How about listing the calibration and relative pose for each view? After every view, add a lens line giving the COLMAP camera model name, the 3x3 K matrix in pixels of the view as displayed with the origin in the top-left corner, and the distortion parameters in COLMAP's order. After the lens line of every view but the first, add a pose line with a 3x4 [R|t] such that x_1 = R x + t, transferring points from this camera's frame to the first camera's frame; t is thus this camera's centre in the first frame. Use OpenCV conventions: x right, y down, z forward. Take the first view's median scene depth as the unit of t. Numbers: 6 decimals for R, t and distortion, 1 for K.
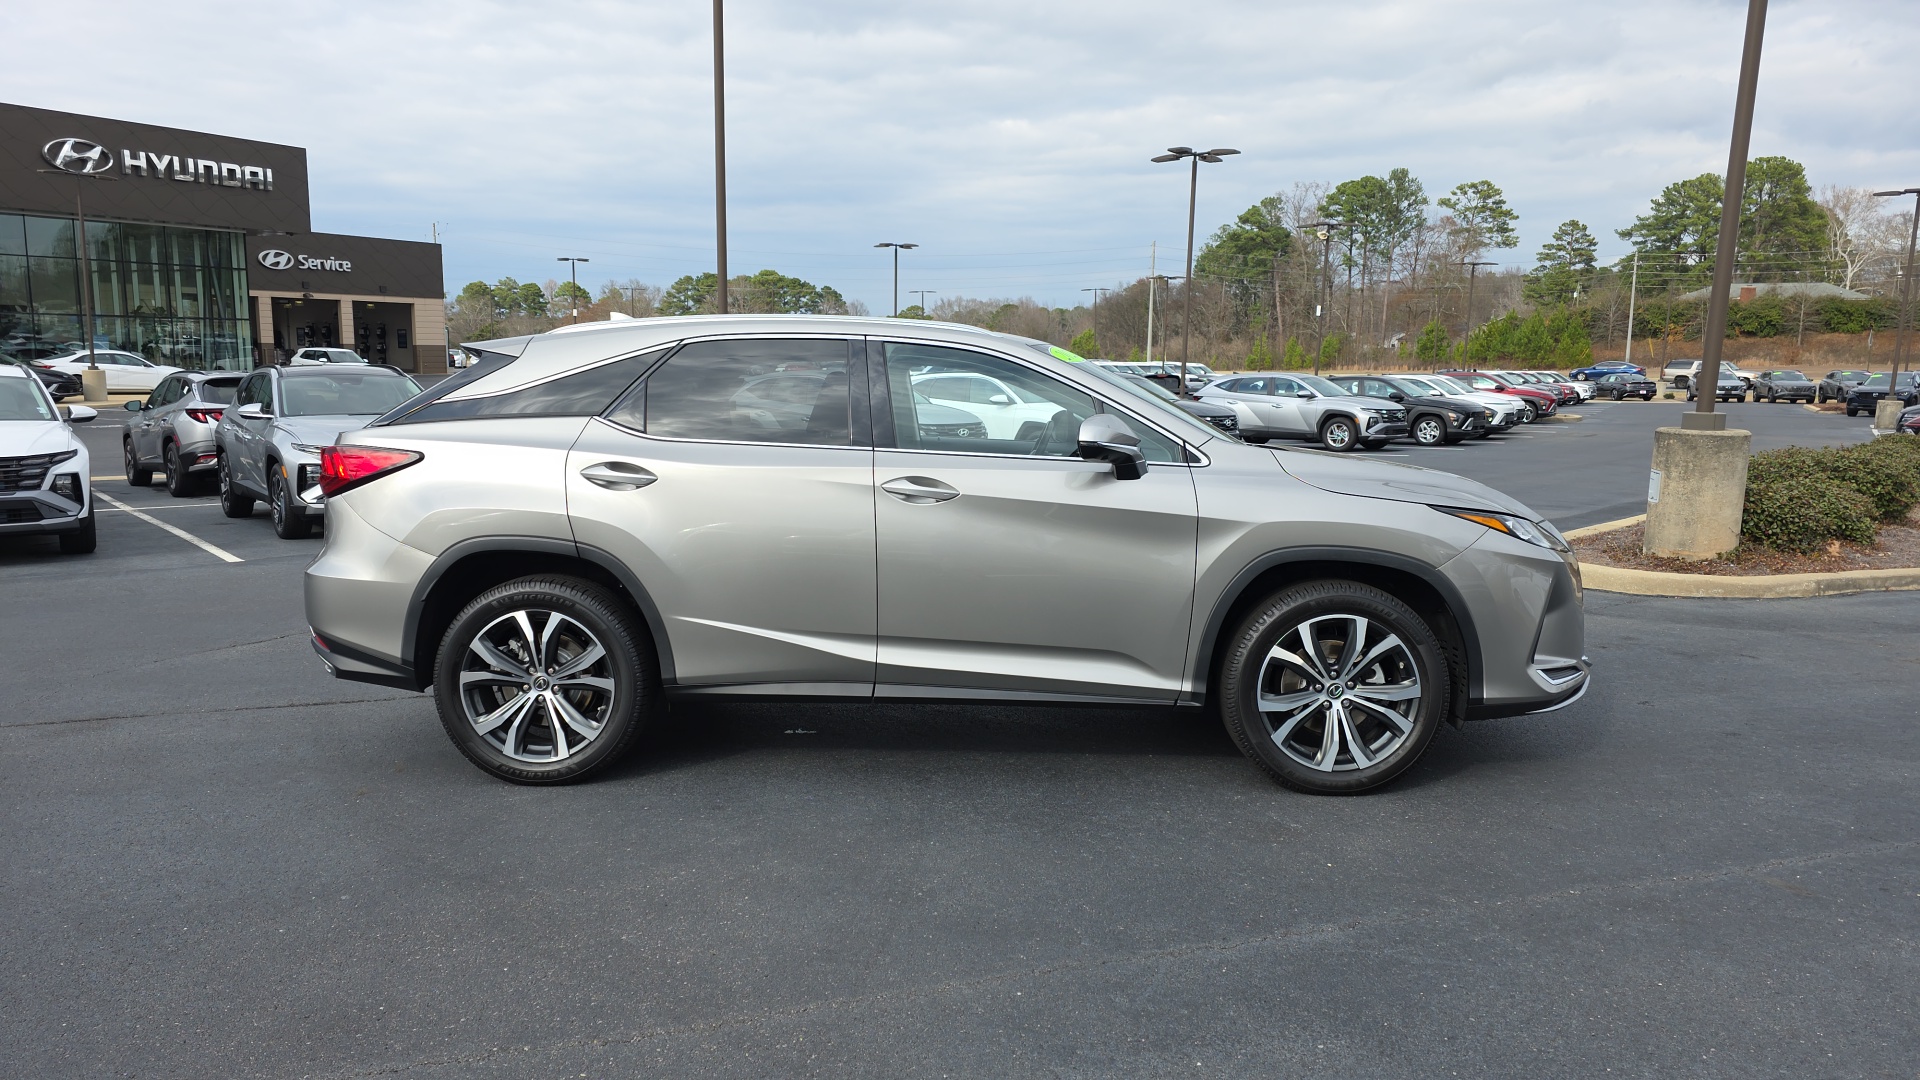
lens RADIAL K [[1305.4, 0, 865.6], [0, 1305.4, 543.0], [0, 0, 1]] dist [-0.006102, -0.006087]
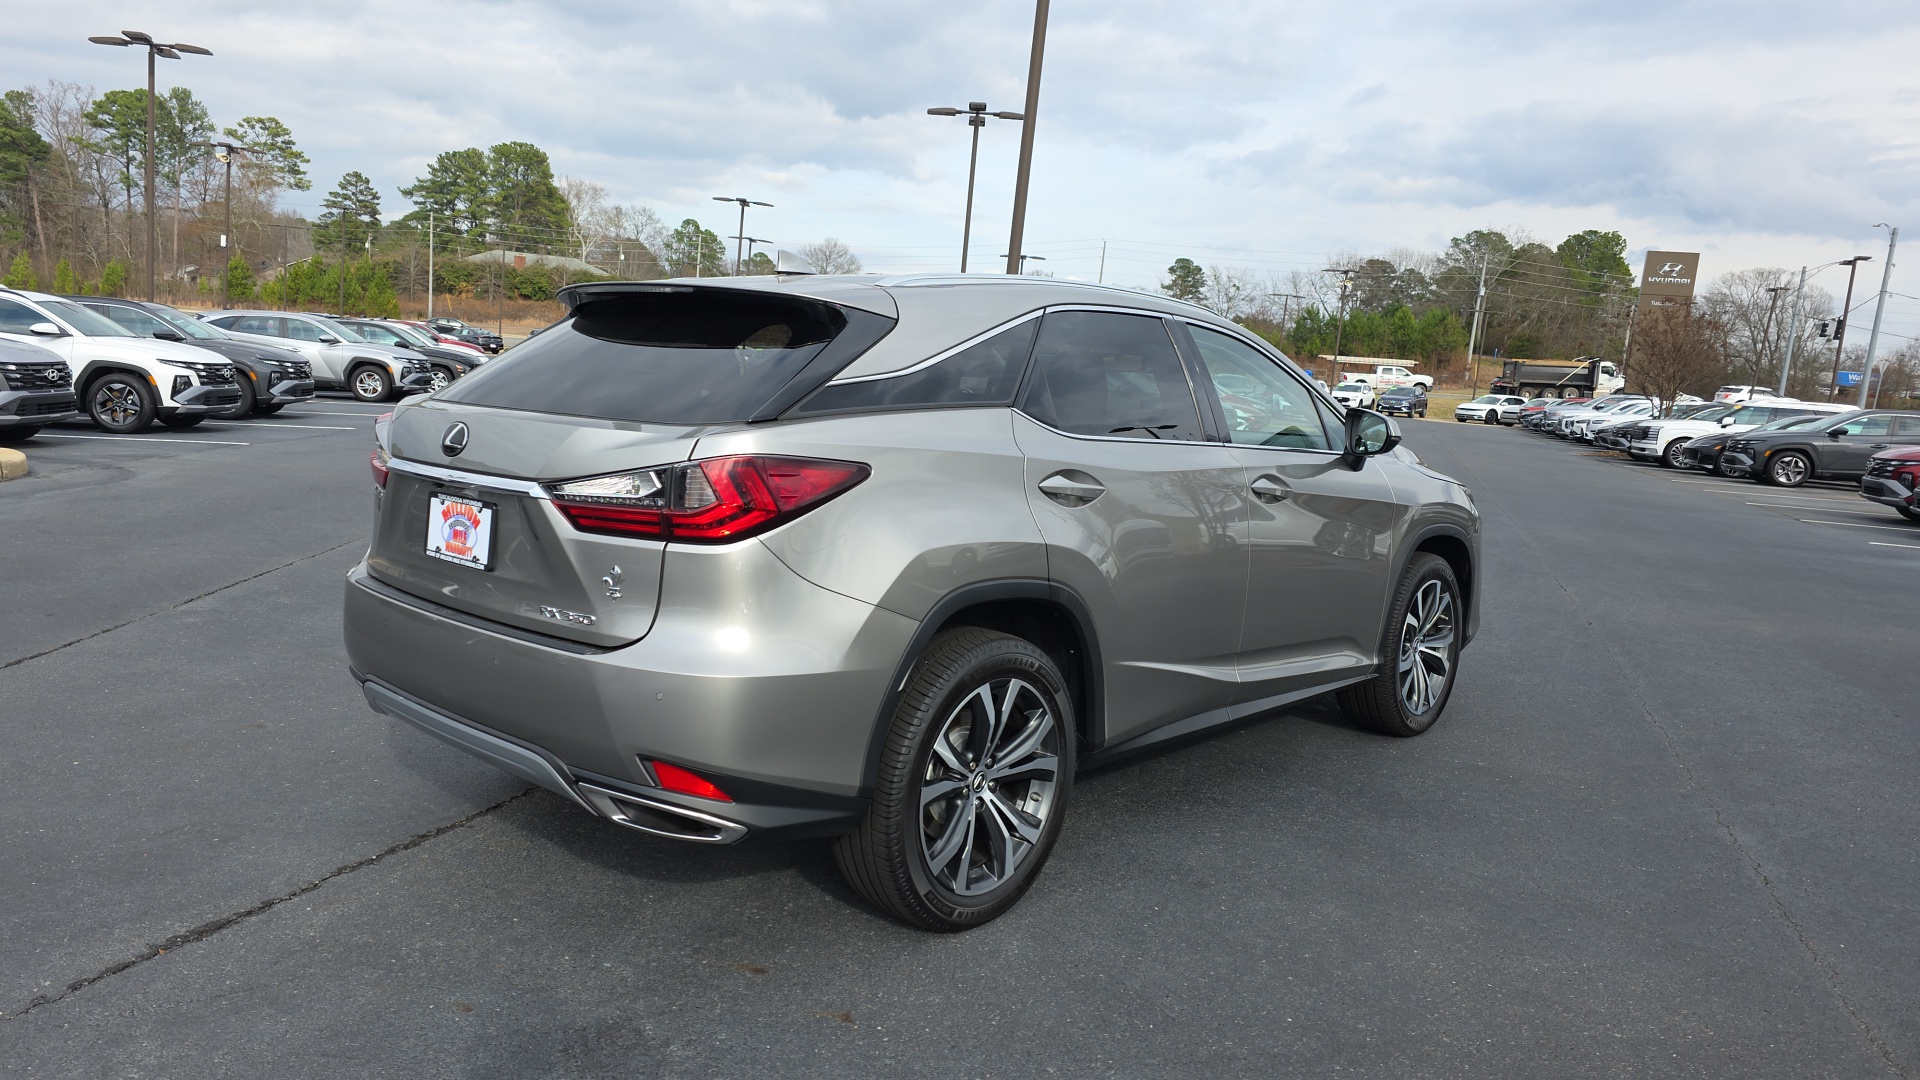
lens RADIAL K [[1326.7, 0, 832.1], [0, 1326.7, 506.5], [0, 0, 1]] dist [0.056875, -0.057796]
pose [[0.636823, -0.046785, 0.769589, -0.108747], [0.034498, 0.998887, 0.032178, -0.008608], [-0.770238, 0.006057, 0.637728, 0.076994]]
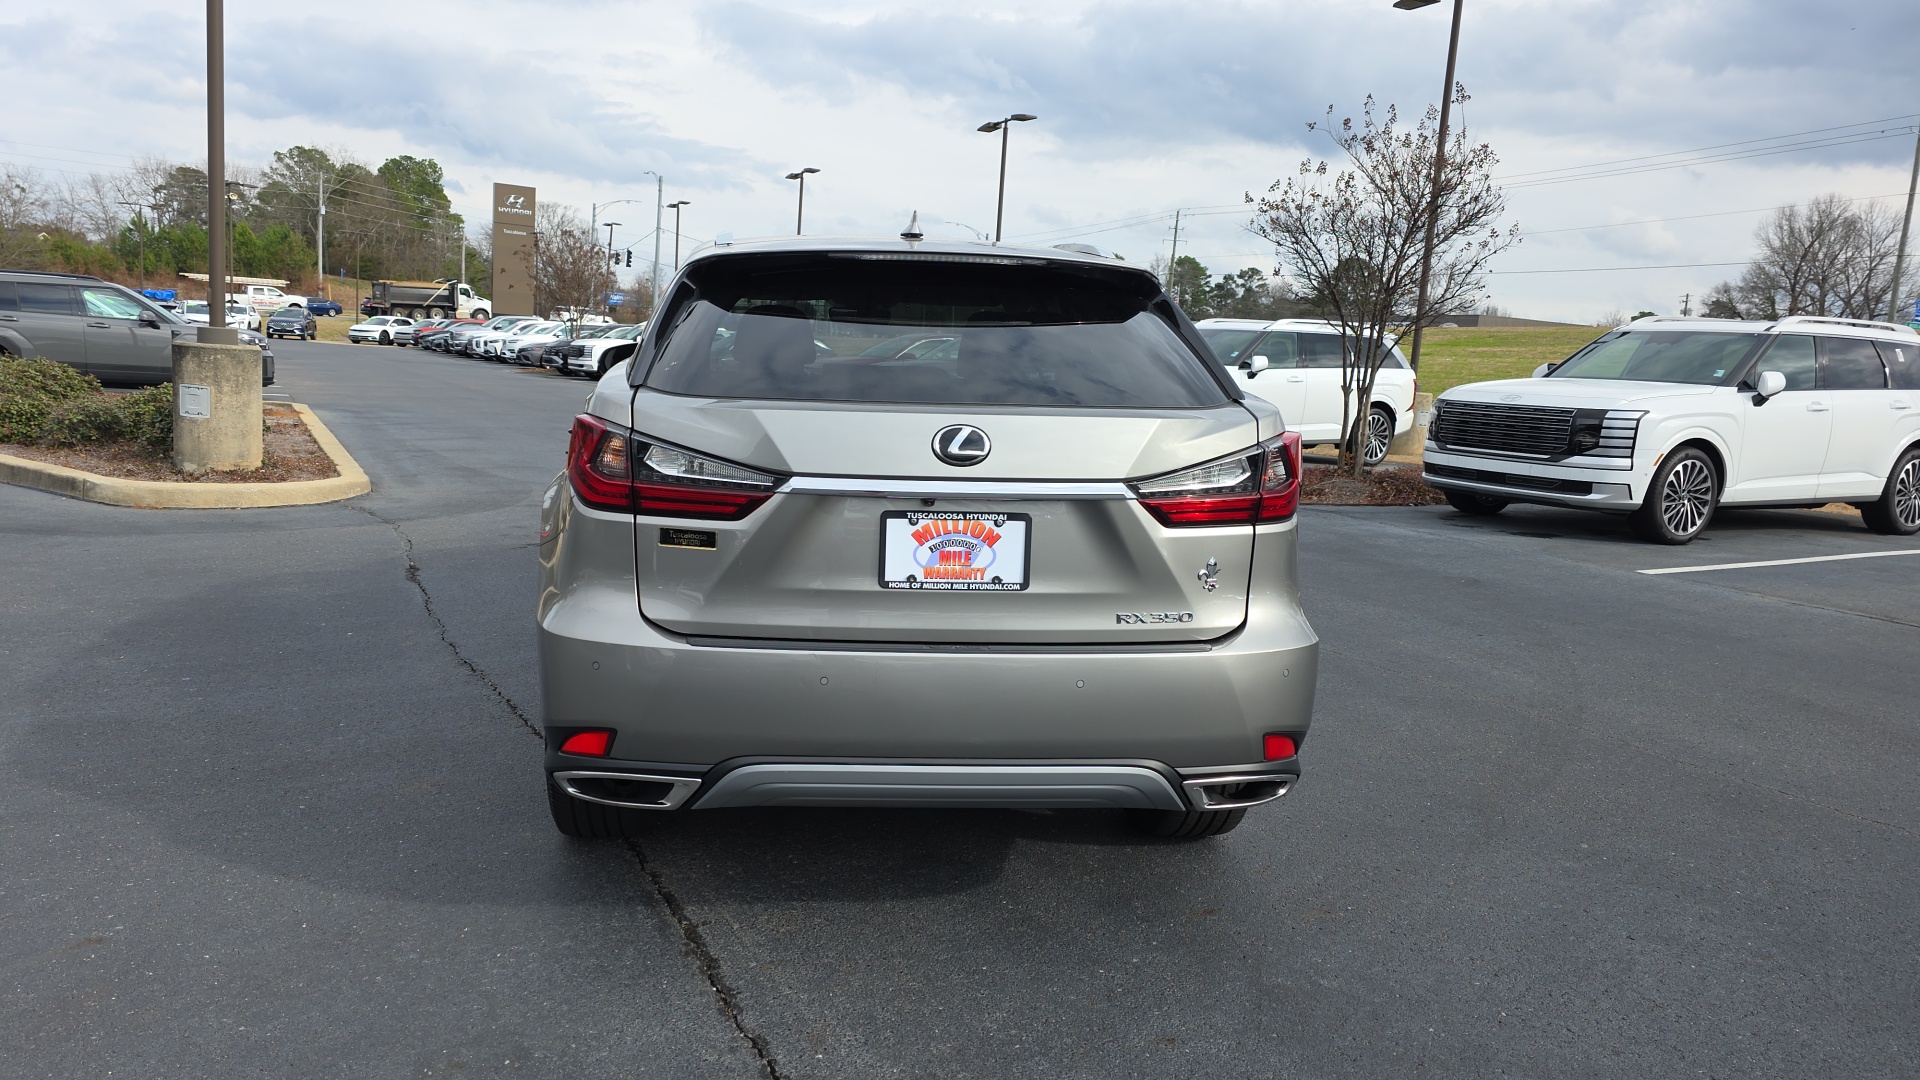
lens RADIAL K [[1341.3, 0, 877.3], [0, 1341.3, 545.2], [0, 0, 1]] dist [0.073480, -0.075855]
pose [[-0.186849, -0.153205, 0.970369, -0.129092], [0.075678, 0.982585, 0.169706, -0.018464], [-0.979469, 0.105145, -0.172001, 0.168414]]
